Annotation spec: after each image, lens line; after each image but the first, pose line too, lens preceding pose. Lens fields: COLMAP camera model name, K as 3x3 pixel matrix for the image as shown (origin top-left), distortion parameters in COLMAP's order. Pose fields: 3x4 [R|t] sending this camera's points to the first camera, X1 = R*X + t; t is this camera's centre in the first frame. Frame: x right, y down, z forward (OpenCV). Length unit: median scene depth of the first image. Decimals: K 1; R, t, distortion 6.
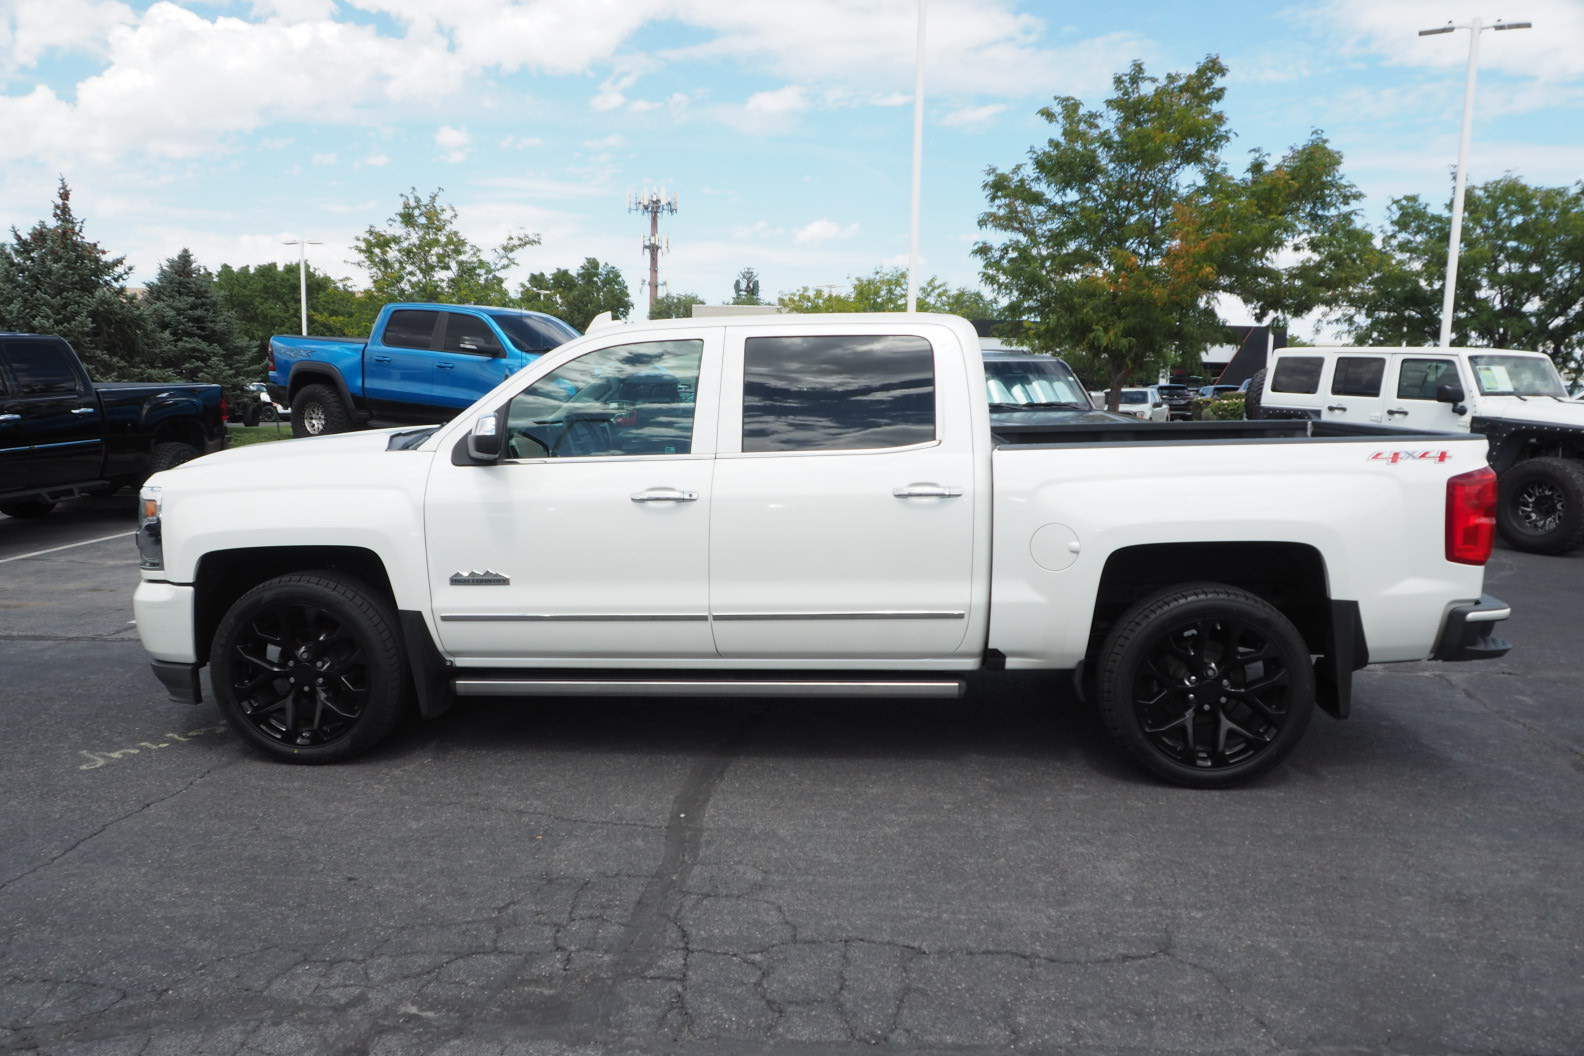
lens RADIAL K [[1115.1, 0, 790.8], [0, 1115.1, 540.2], [0, 0, 1]] dist [-0.017416, -0.000311]
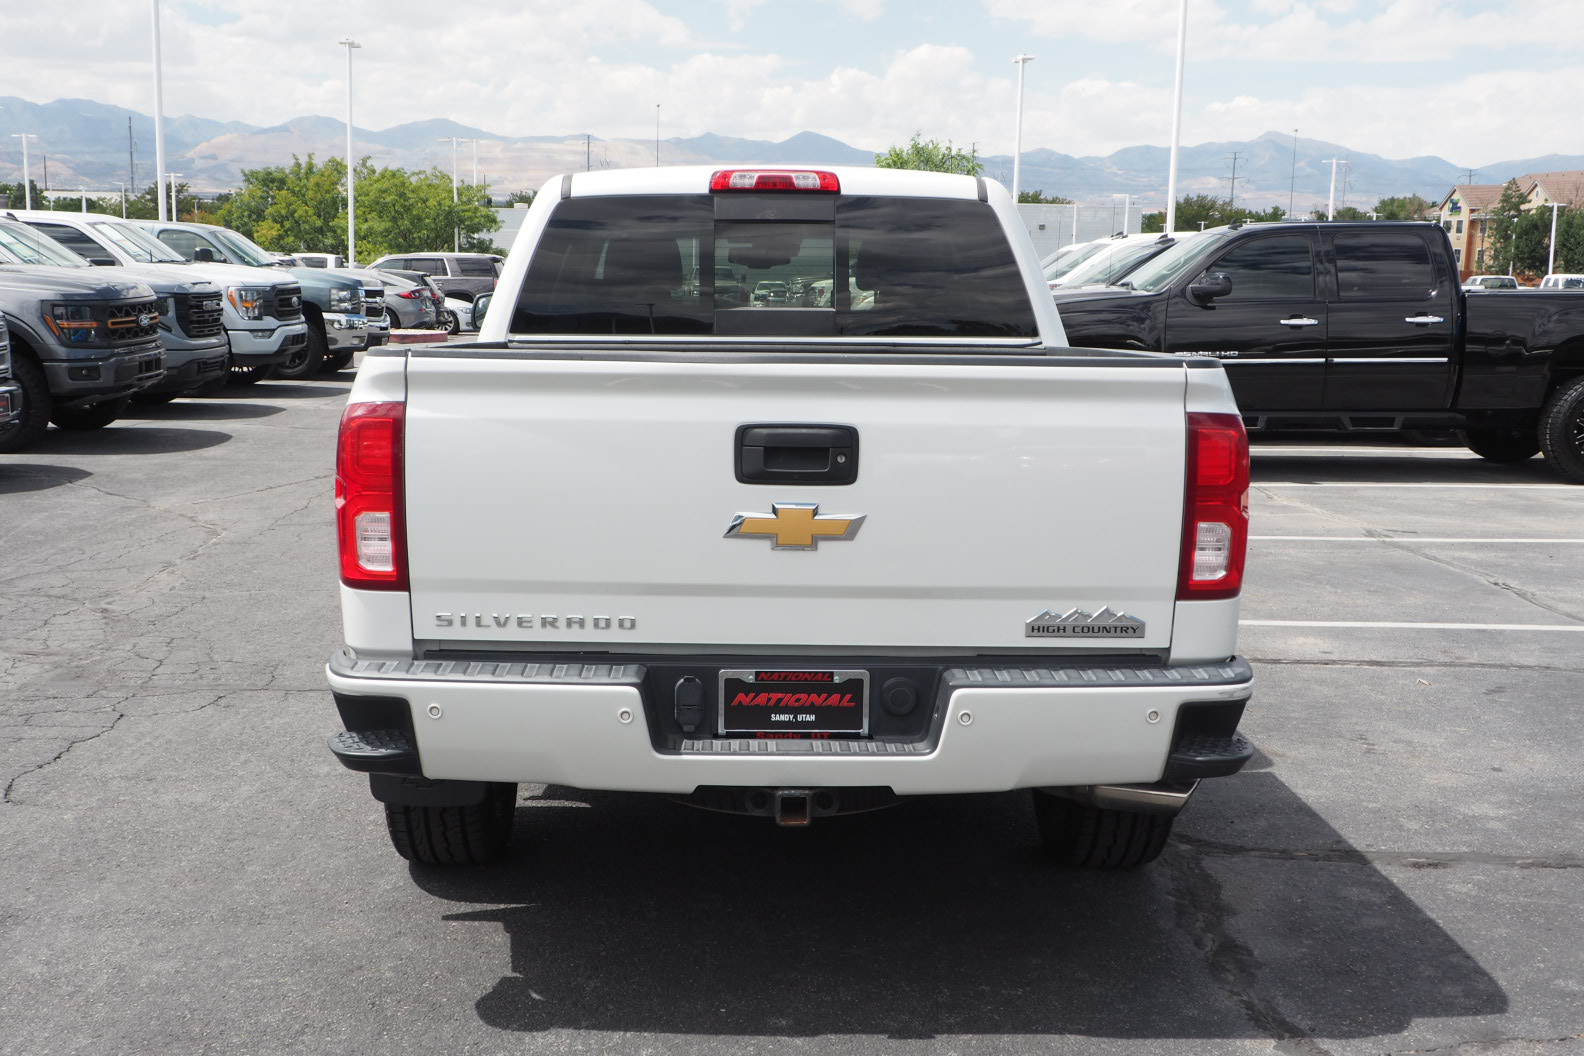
lens RADIAL K [[1812.7, 0, 771.4], [0, 1812.7, 524.0], [0, 0, 1]] dist [-0.013097, -0.011471]
pose [[0.098601, 0.134052, -0.986057, 1.525996], [-0.154099, 0.980989, 0.117954, -0.144377], [0.983123, 0.140320, 0.117383, 1.097689]]
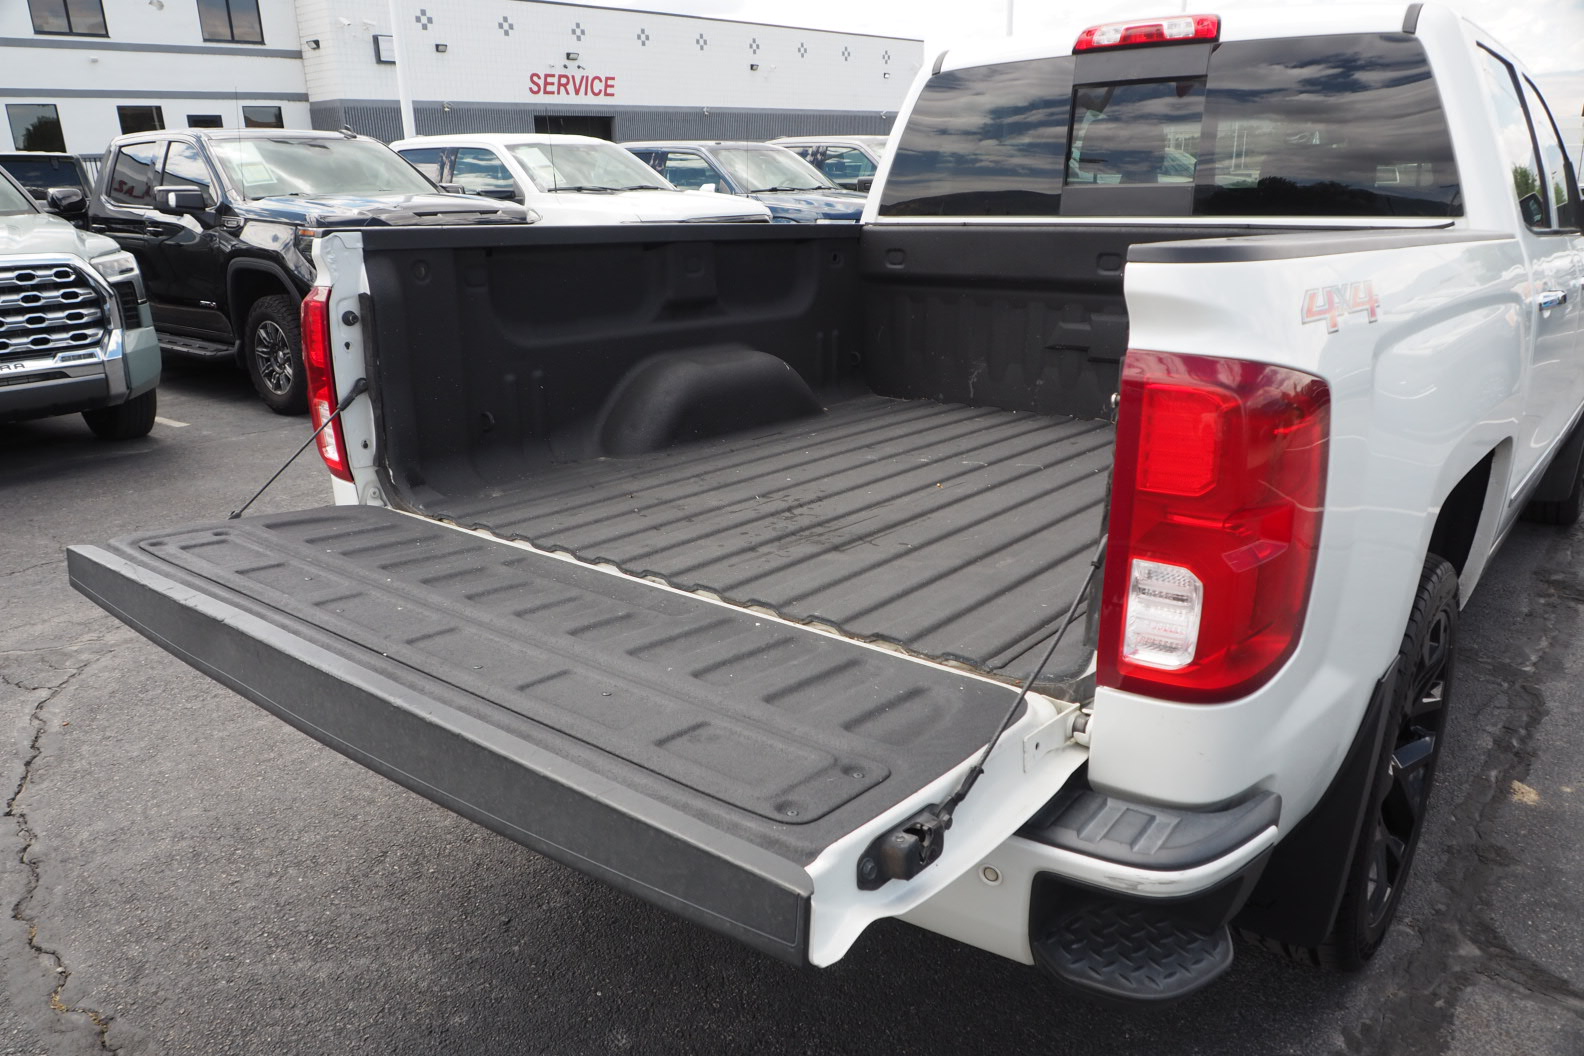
lens RADIAL K [[1131.3, 0, 766.0], [0, 1131.3, 530.5], [0, 0, 1]] dist [-0.021191, 0.000299]
pose [[-0.569610, 0.243946, -0.784879, 0.956979], [-0.104242, 0.925786, 0.363392, -0.176909], [0.815278, 0.288809, -0.501907, 1.473877]]
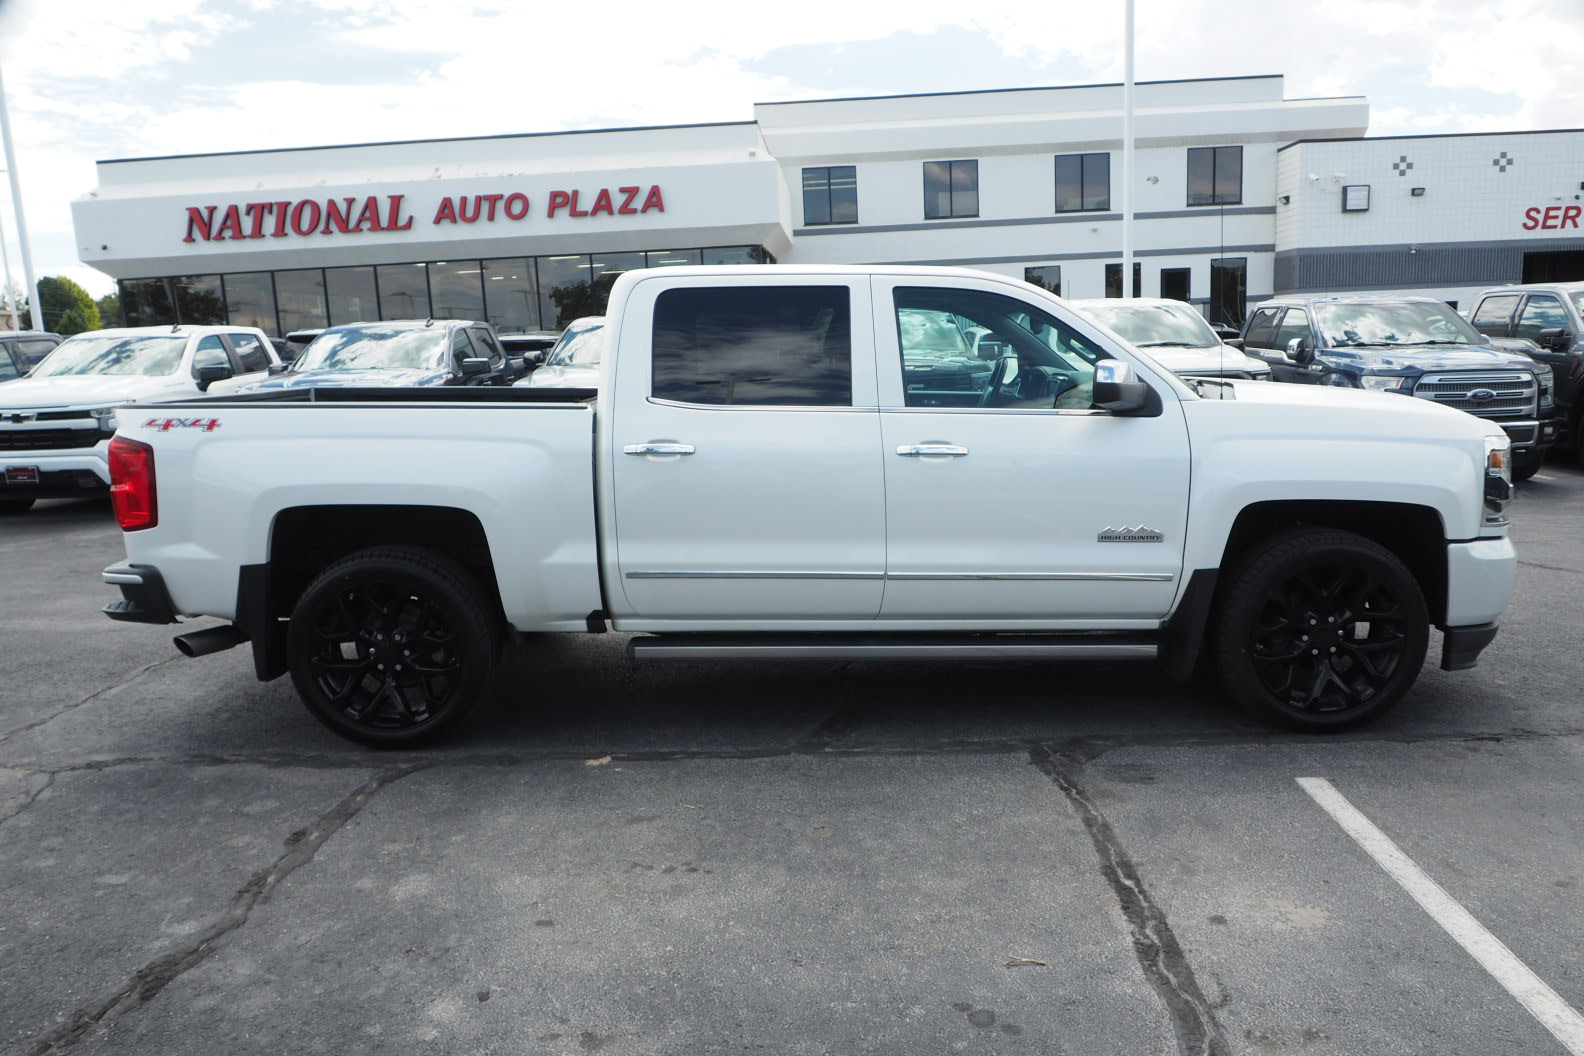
lens RADIAL K [[1137.3, 0, 808.4], [0, 1137.3, 528.0], [0, 0, 1]] dist [-0.022708, -0.003744]
pose [[-0.996898, 0.029840, -0.072823, 0.100887], [0.006629, 0.953879, 0.300117, -0.353669], [0.078420, 0.298703, -0.951119, 2.488782]]
